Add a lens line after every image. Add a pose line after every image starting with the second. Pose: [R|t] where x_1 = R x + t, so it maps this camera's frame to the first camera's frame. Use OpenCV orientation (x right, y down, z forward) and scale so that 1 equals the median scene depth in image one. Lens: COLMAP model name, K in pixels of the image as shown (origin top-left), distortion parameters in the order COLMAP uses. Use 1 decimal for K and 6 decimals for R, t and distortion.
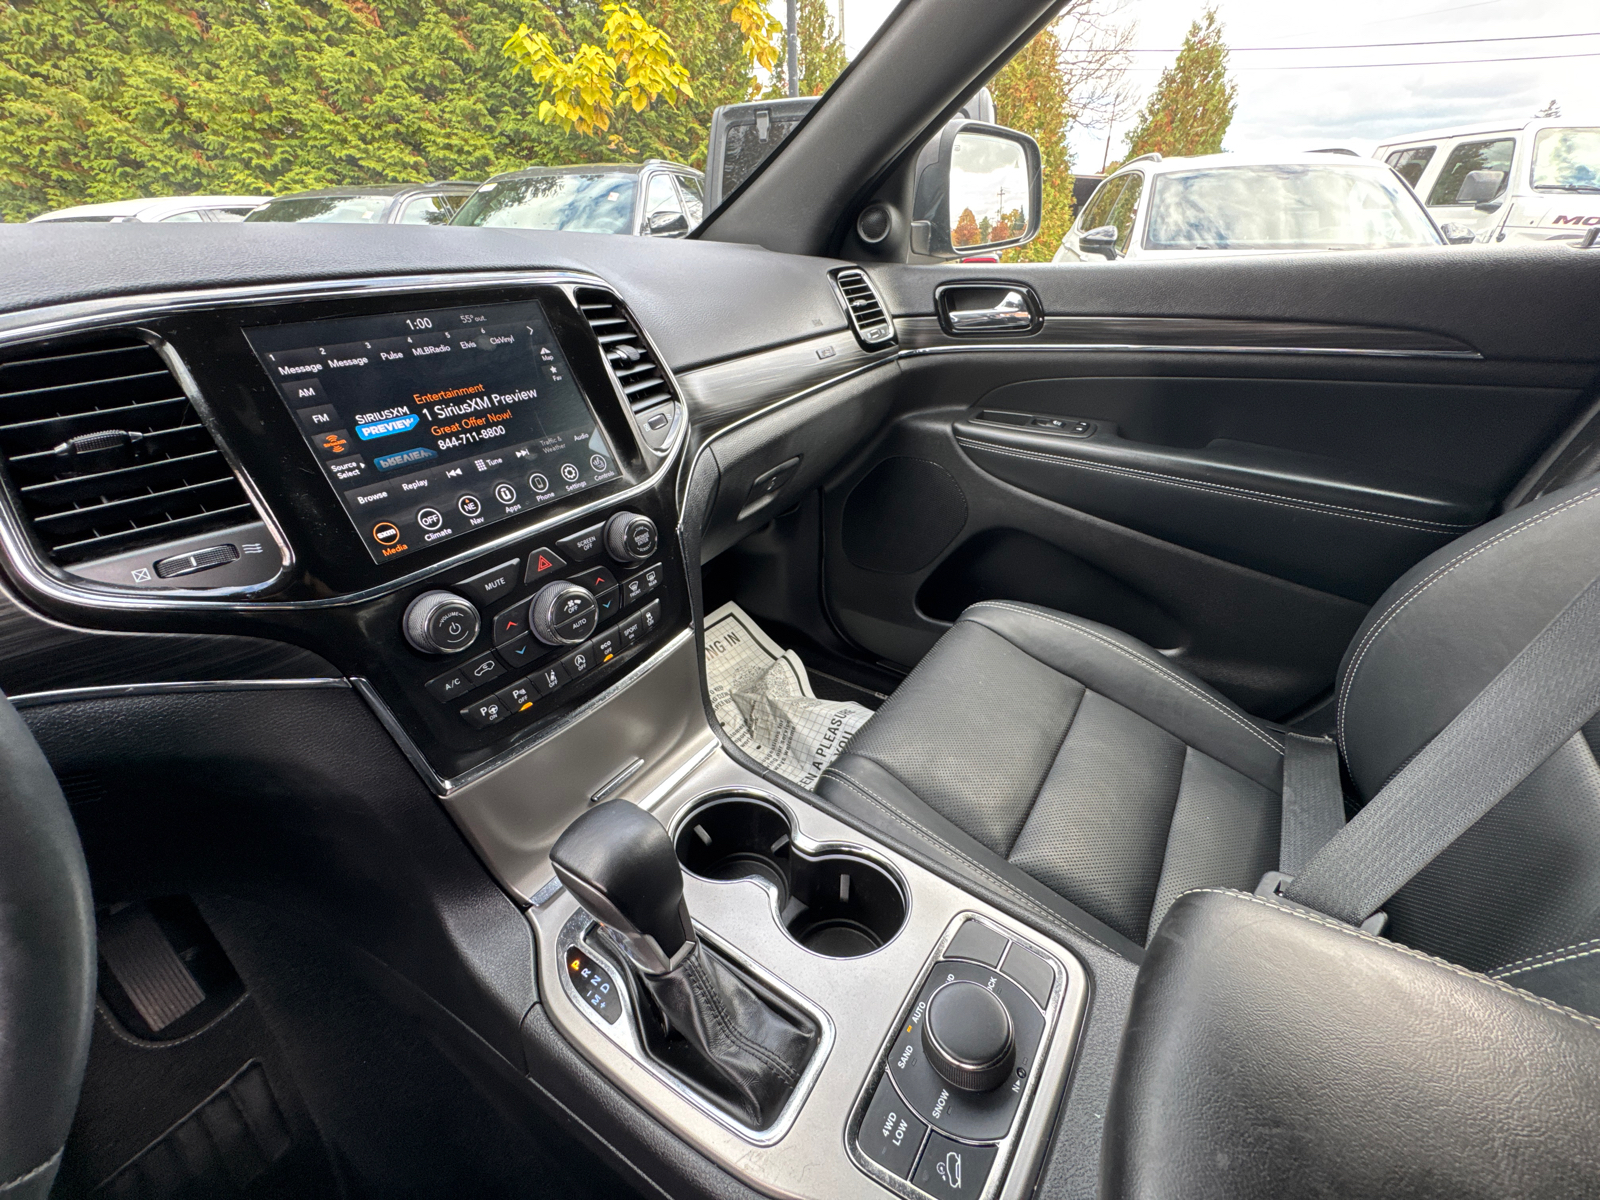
lens RADIAL K [[638.0, 0, 804.4], [0, 638.0, 590.1], [0, 0, 1]] dist [0.000549, -0.000541]
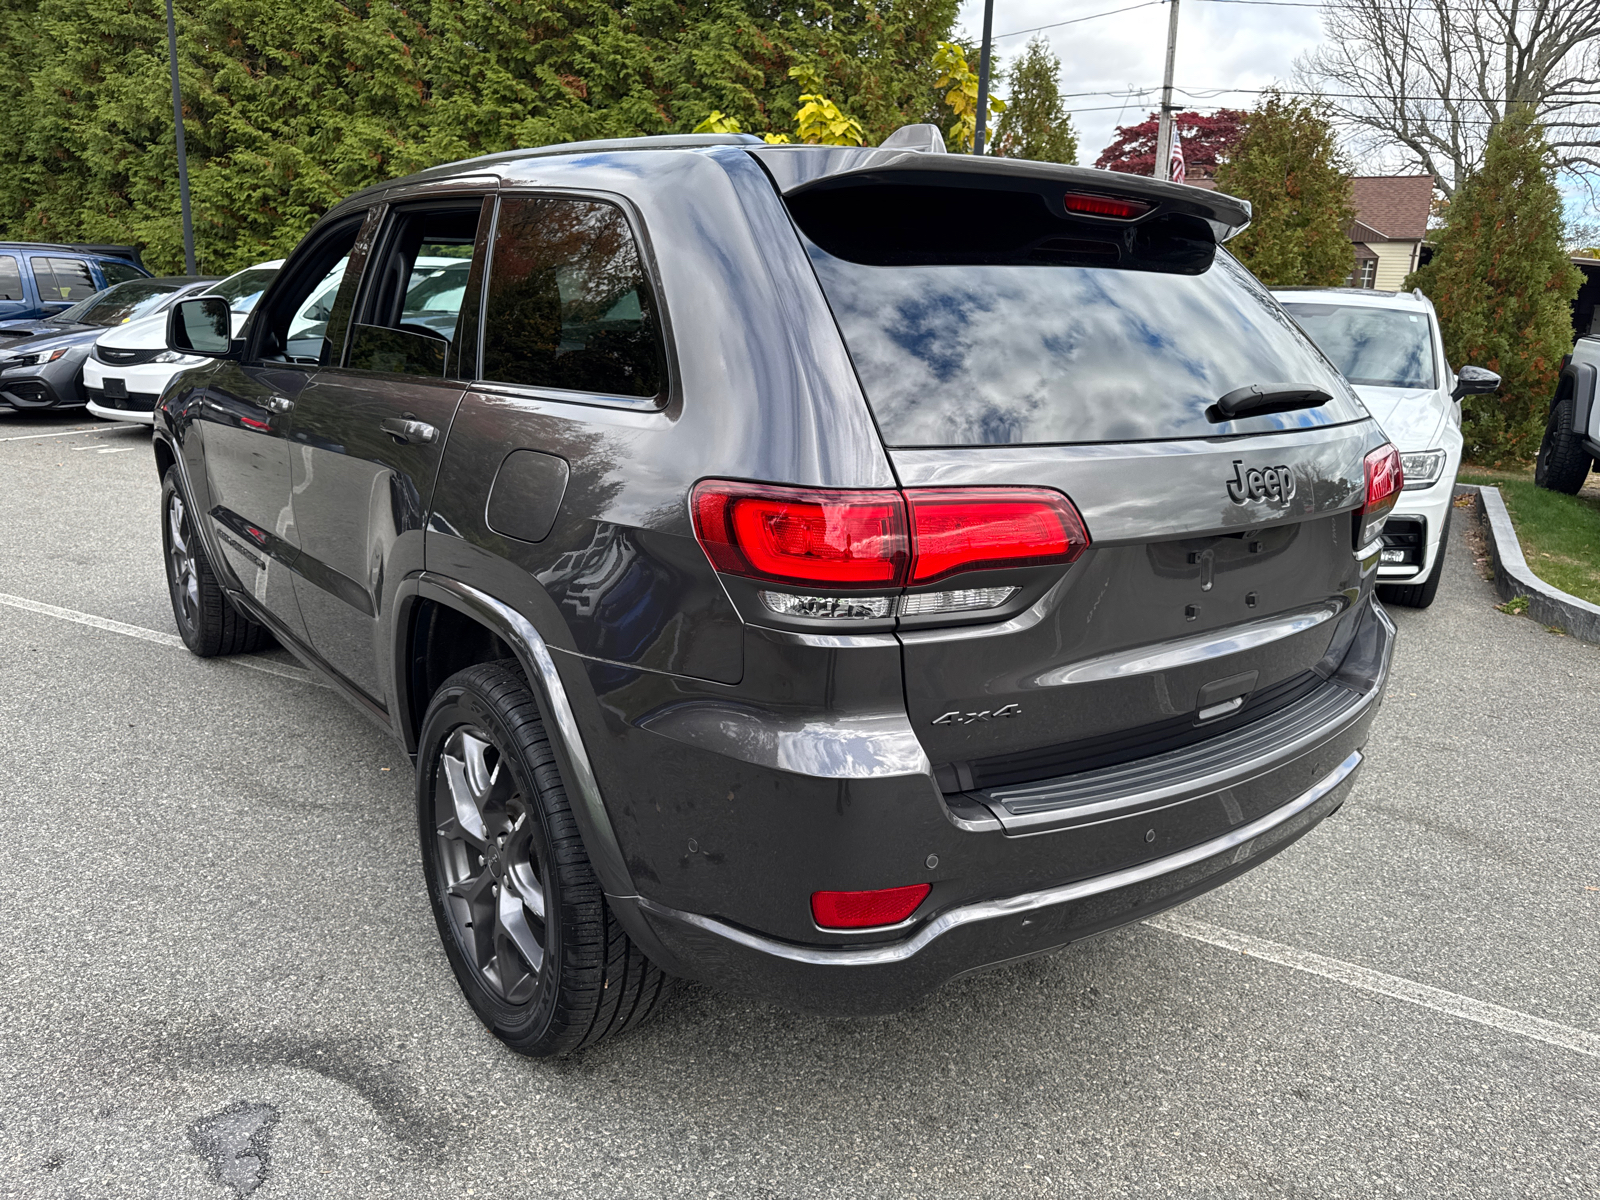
lens RADIAL K [[1139.6, 0, 803.1], [0, 1139.6, 599.1], [0, 0, 1]] dist [0.020603, -0.022551]
pose [[0.953148, 0.132605, -0.271892, 0.208996], [-0.196587, 0.954660, -0.223558, 0.149198], [0.229919, 0.266534, 0.936000, -0.325536]]
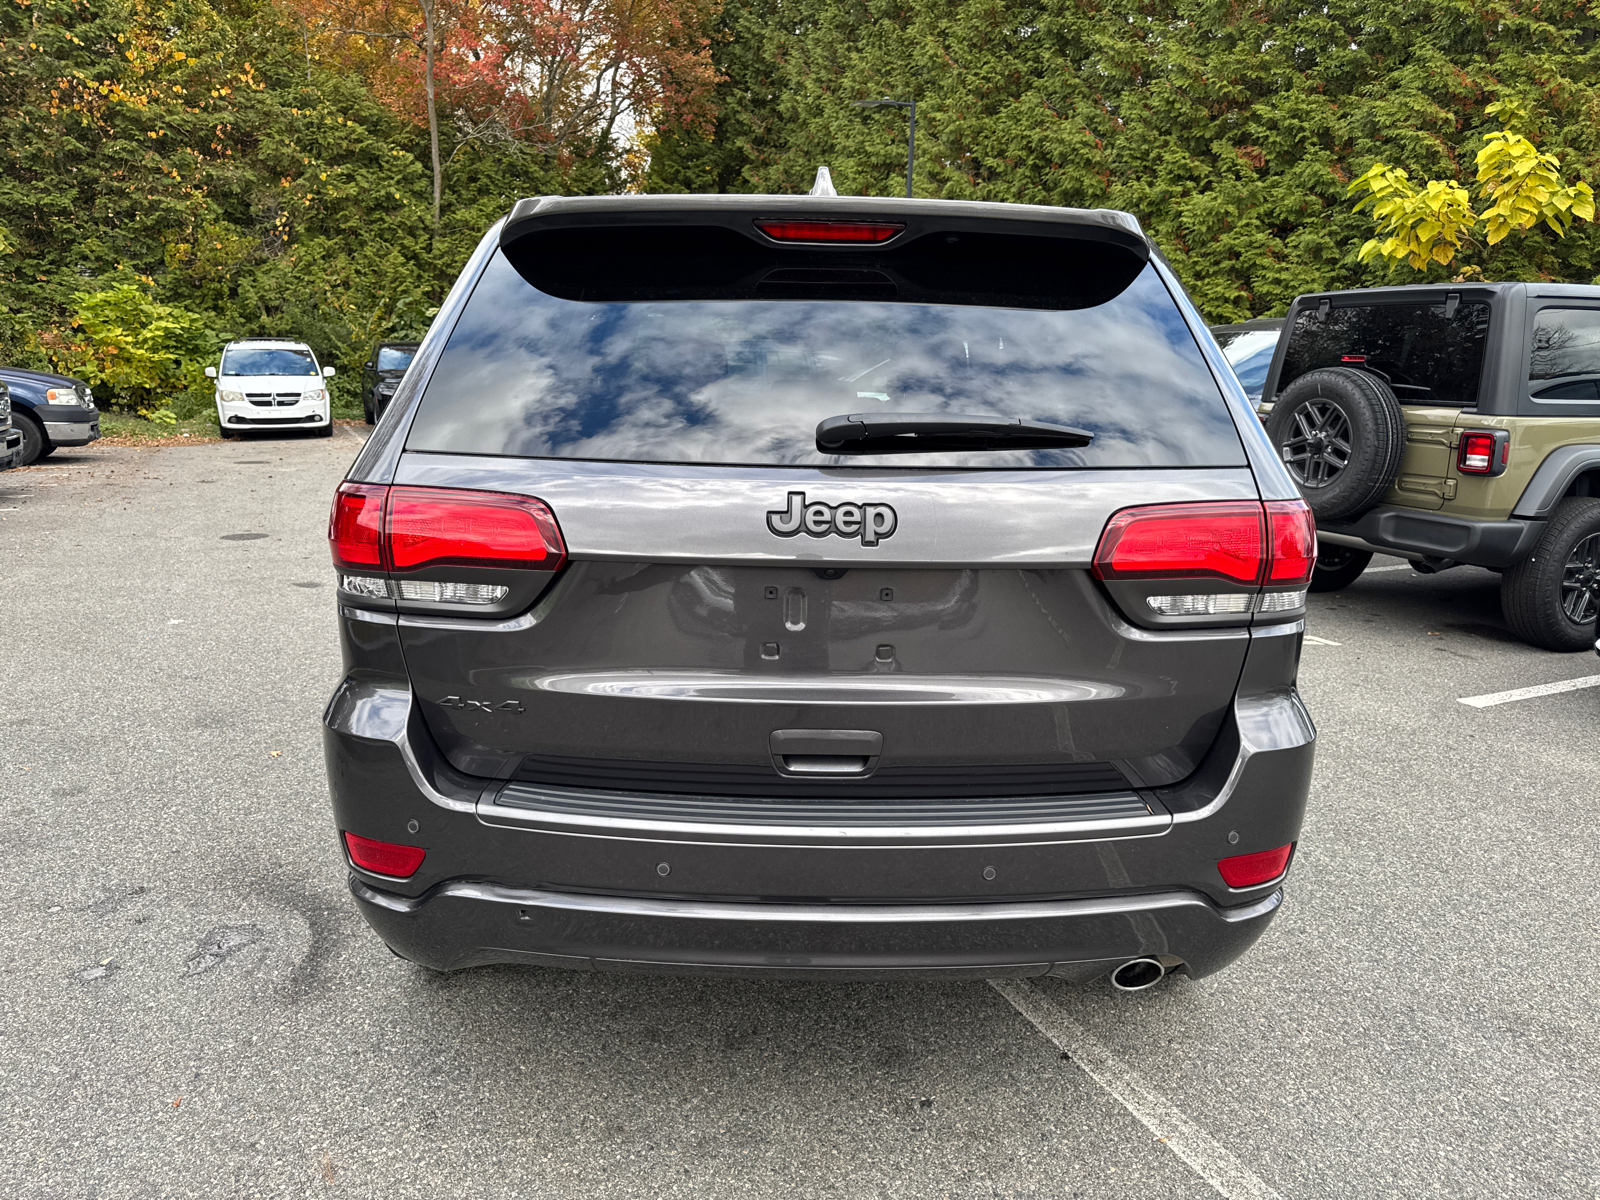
lens RADIAL K [[1139.6, 0, 796.5], [0, 1139.6, 600.2], [0, 0, 1]] dist [0.020603, -0.022551]
pose [[0.578655, 0.203344, -0.789816, 0.377530], [-0.425881, 0.901236, -0.079990, 0.095447], [0.695546, 0.382654, 0.608105, -0.229841]]
